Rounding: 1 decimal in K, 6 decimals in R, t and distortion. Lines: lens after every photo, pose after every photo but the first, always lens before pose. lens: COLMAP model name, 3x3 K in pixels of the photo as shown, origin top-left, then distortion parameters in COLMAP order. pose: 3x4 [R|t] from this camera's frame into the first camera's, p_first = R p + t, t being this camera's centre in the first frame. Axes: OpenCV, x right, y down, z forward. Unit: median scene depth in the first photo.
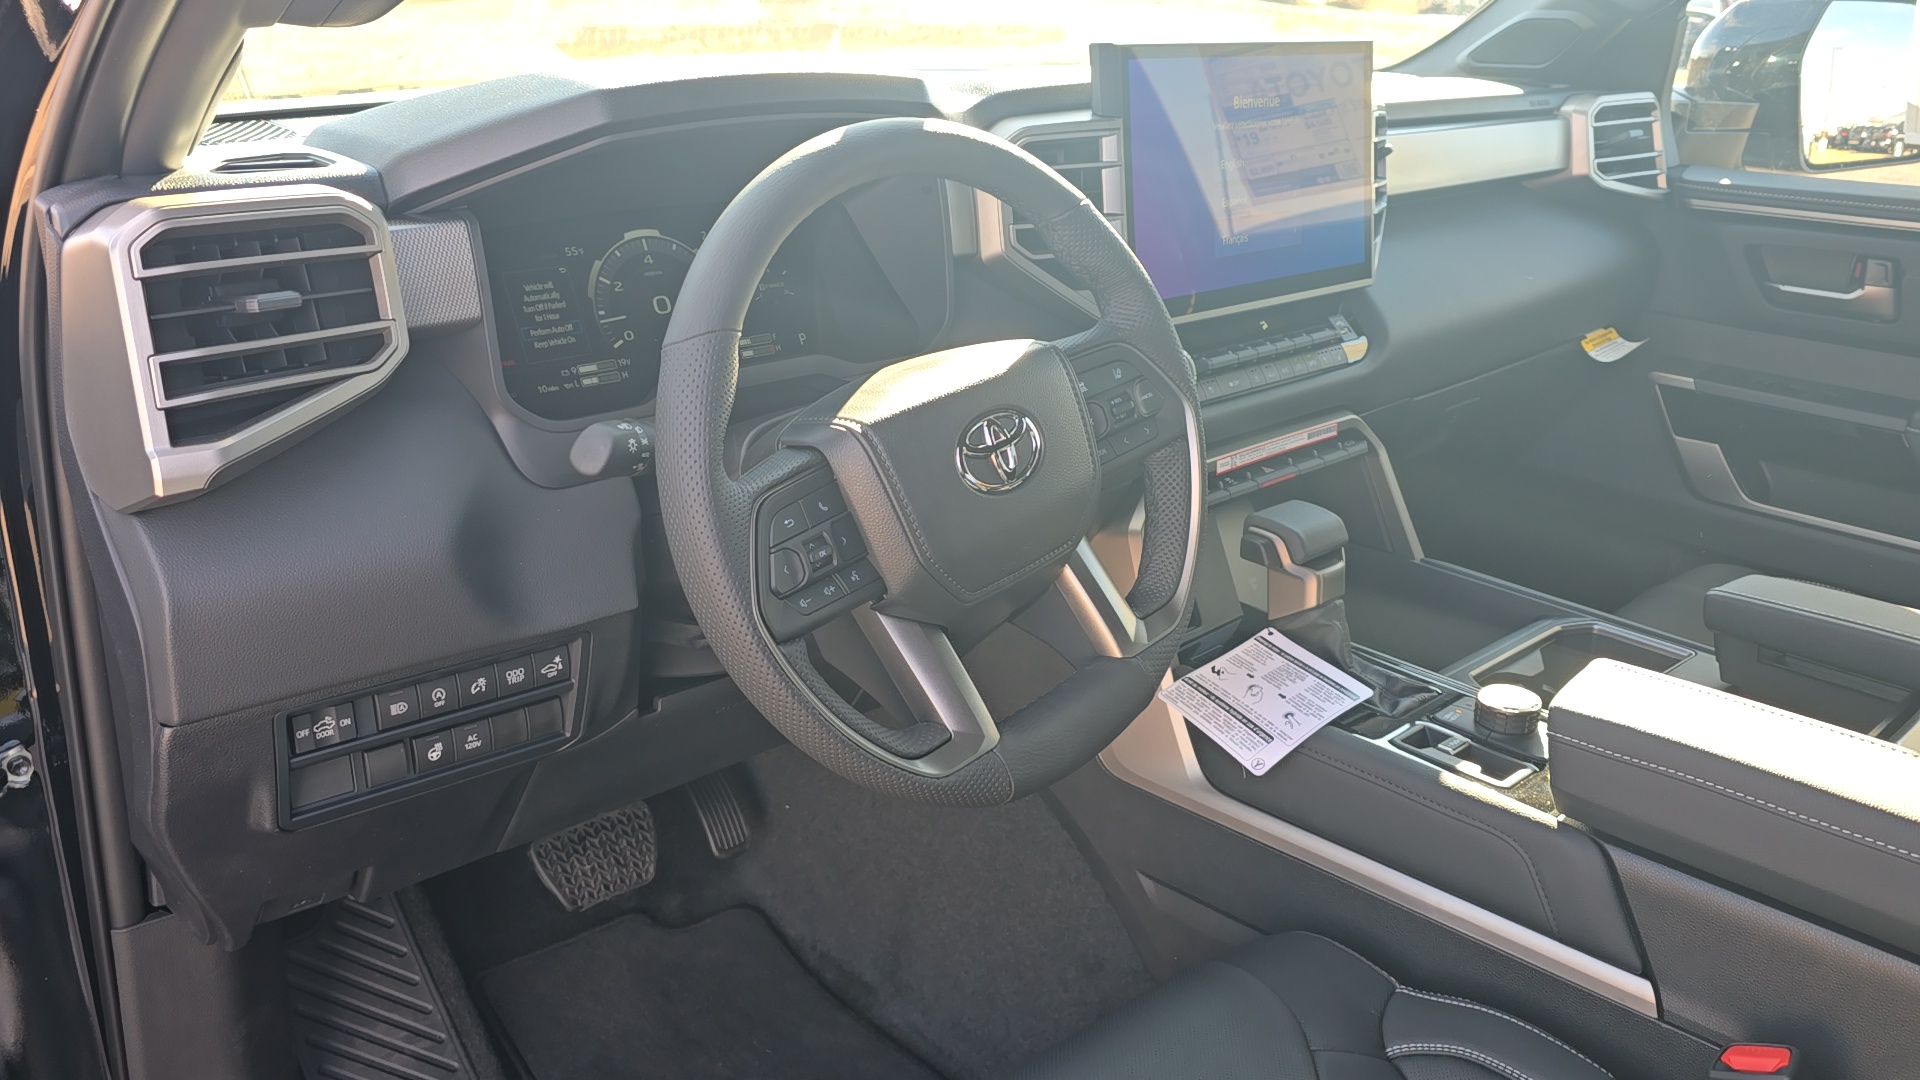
lens RADIAL K [[1563.2, 0, 967.2], [0, 1563.2, 543.4], [0, 0, 1]] dist [-0.005825, 0.003312]
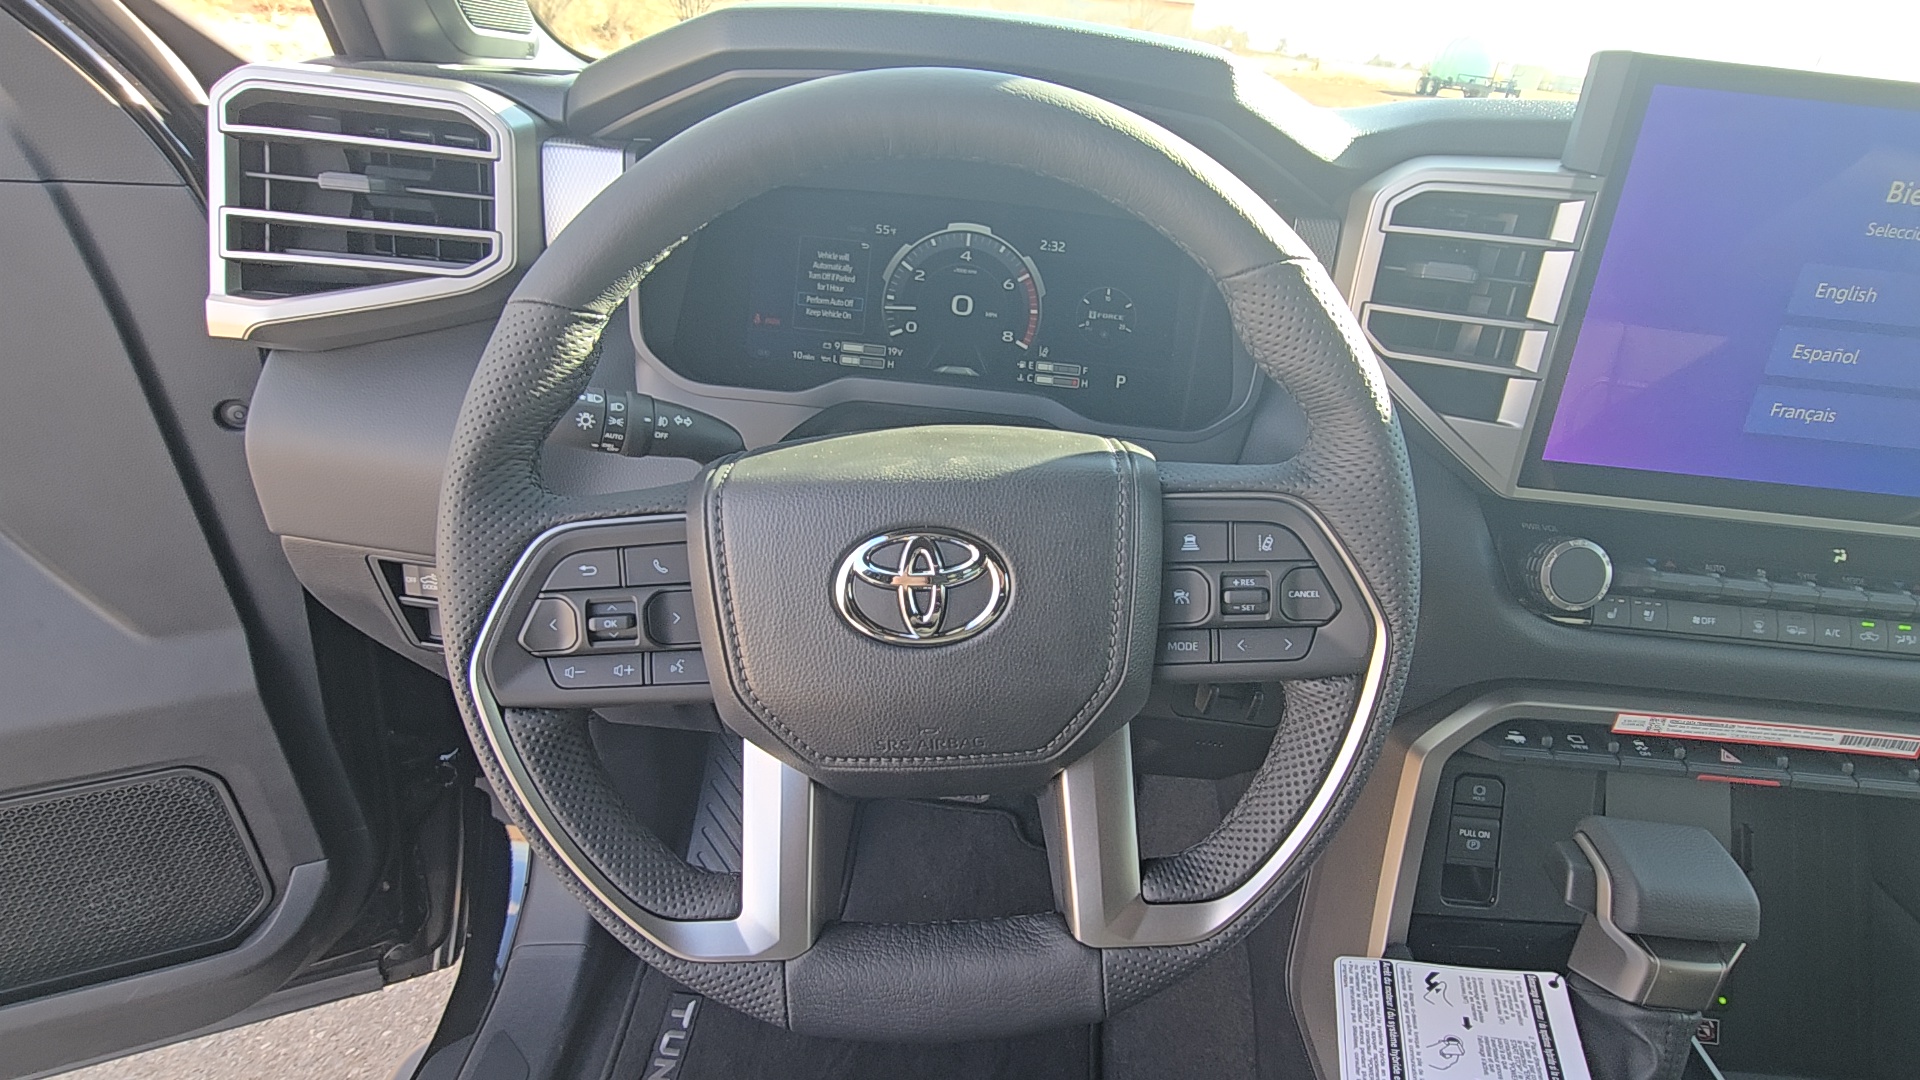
lens RADIAL K [[974.6, 0, 968.6], [0, 974.6, 551.7], [0, 0, 1]] dist [-0.001247, 0.001564]
pose [[0.696679, 0.364415, -0.617932, 0.230782], [-0.316114, 0.929179, 0.191570, -0.128268], [0.643980, 0.061874, 0.762536, 0.559229]]
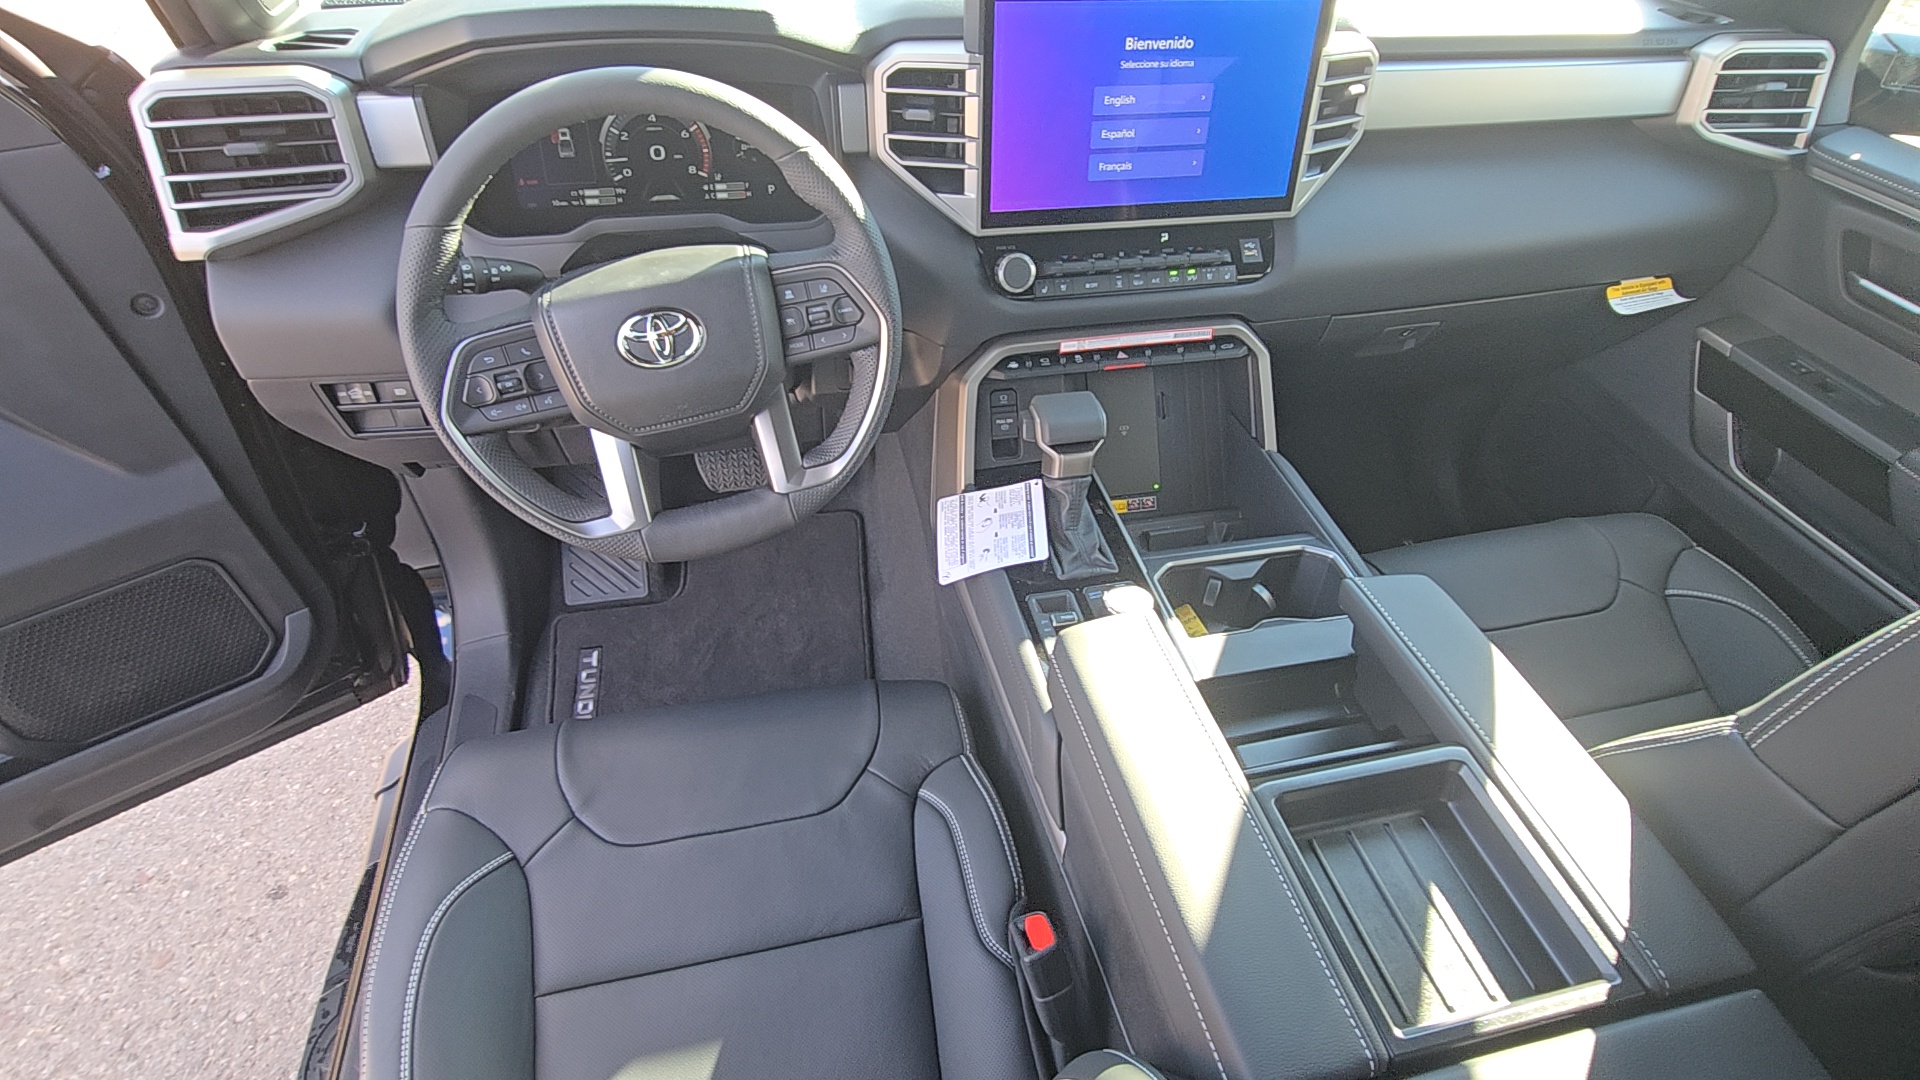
lens RADIAL K [[954.7, 0, 961.8], [0, 954.7, 537.3], [0, 0, 1]] dist [0.002224, 0.000415]
pose [[0.858112, 0.343382, -0.381748, 0.518242], [-0.193338, 0.904844, 0.379312, -0.222048], [0.475672, -0.251686, 0.842847, 0.289000]]
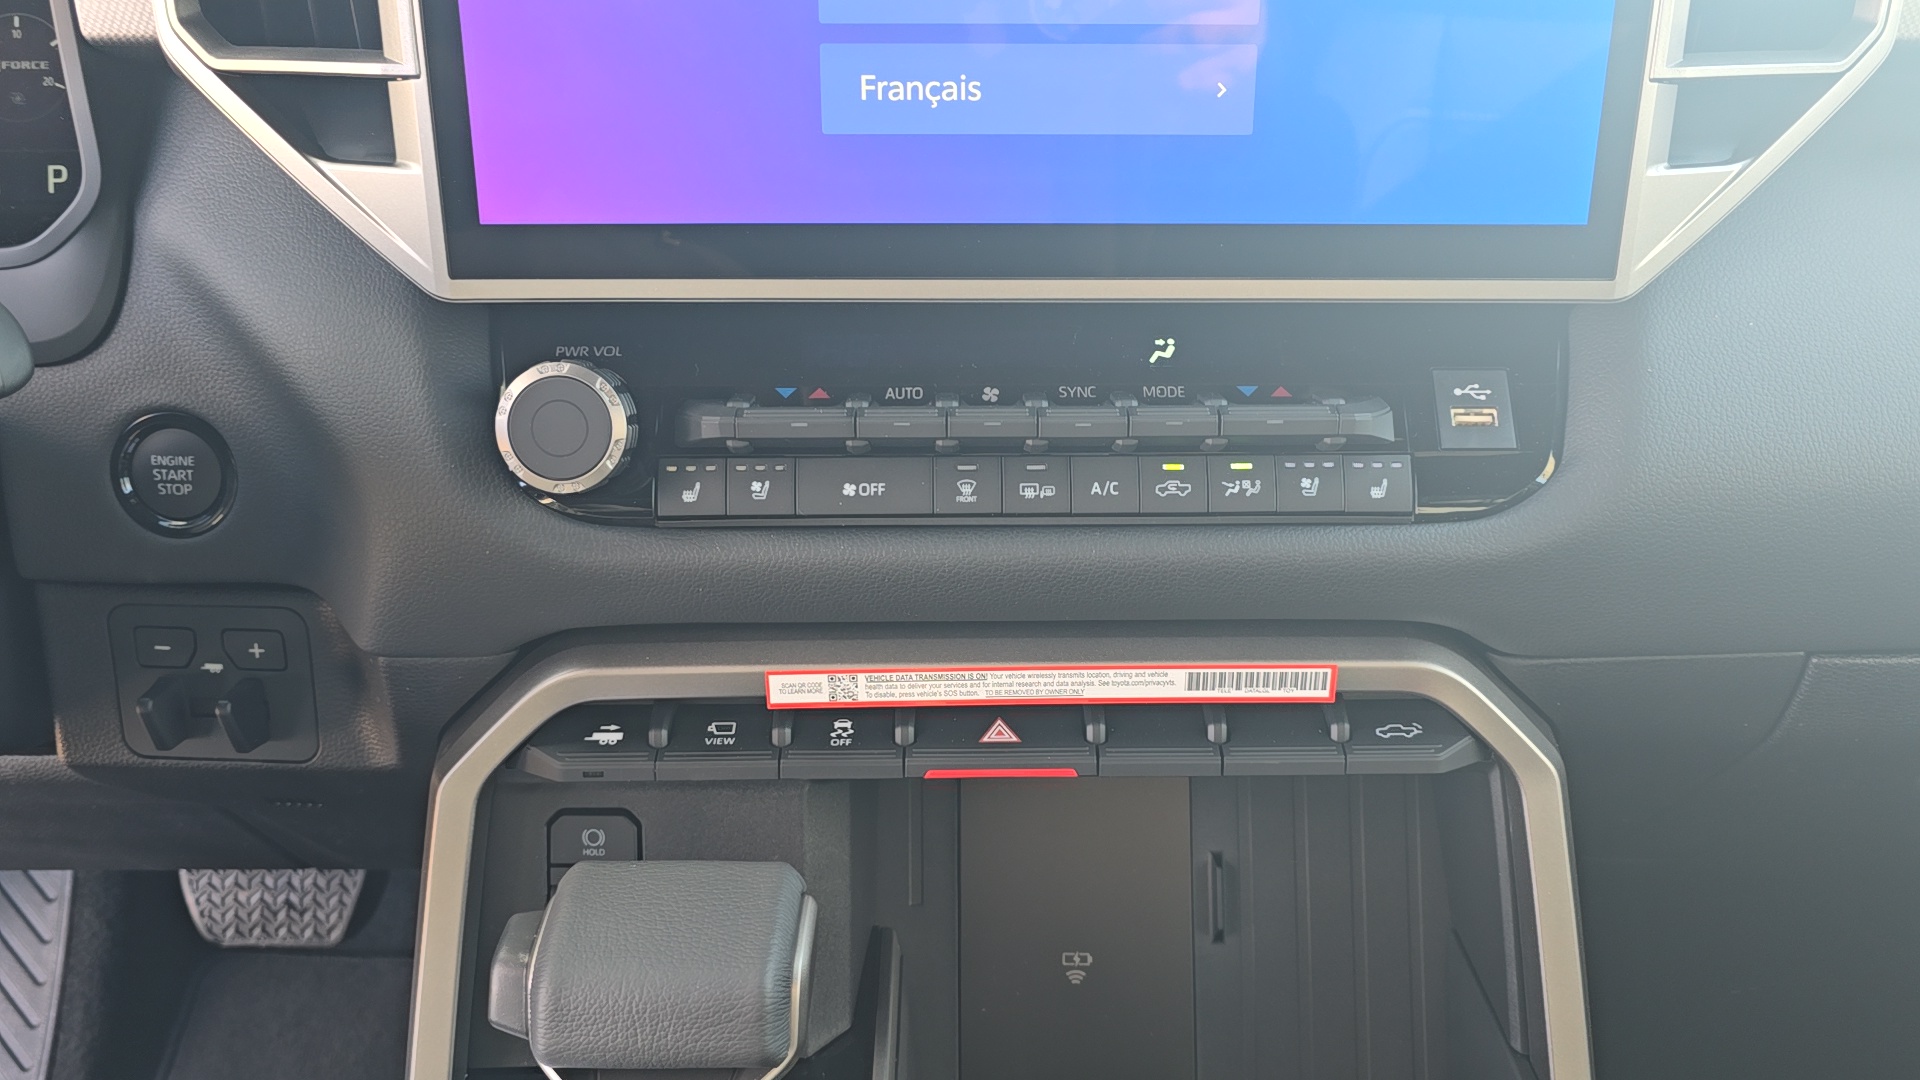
lens RADIAL K [[1564.5, 0, 959.6], [0, 1564.5, 528.9], [0, 0, 1]] dist [-0.001716, -0.008868]
pose [[0.726439, 0.291843, -0.622184, 0.484356], [-0.221186, 0.956466, 0.190394, -0.195546], [0.650663, -0.000691, 0.759366, 0.859199]]
